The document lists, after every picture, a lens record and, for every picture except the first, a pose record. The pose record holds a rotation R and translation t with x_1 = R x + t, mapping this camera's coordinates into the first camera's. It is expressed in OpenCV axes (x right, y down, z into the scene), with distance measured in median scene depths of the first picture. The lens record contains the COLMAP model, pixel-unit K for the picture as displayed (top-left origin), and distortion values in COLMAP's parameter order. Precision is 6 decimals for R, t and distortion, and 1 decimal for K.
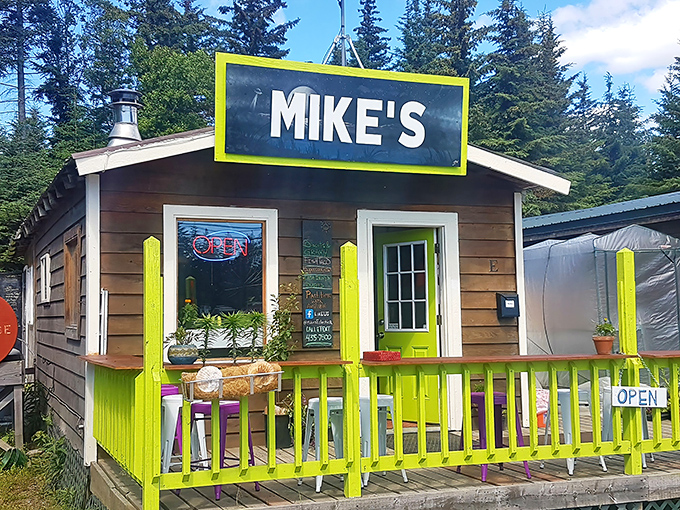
lens RADIAL K [[835.9, 0, 340.0], [0, 835.9, 255.0], [0, 0, 1]] dist [-0.005204, -0.009438]
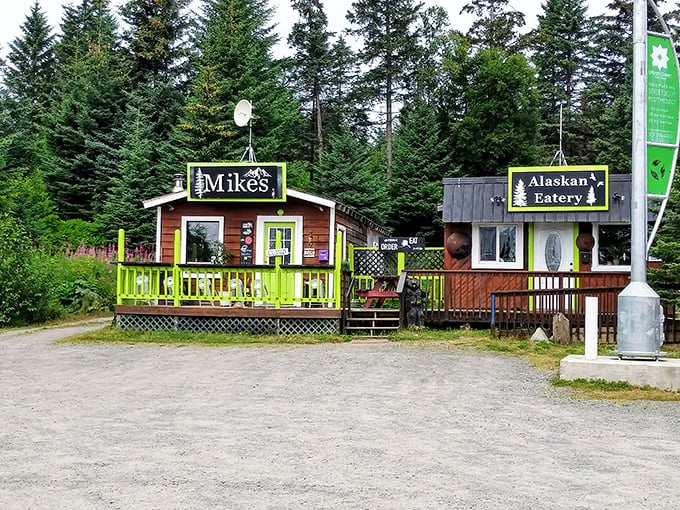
lens RADIAL K [[835.9, 0, 340.0], [0, 835.9, 255.0], [0, 0, 1]] dist [-0.005204, -0.009438]
pose [[0.843963, 0.008012, -0.536342, 1.631749], [0.002692, 0.999813, 0.019172, 0.015553], [0.536395, -0.017625, 0.843783, -1.004795]]
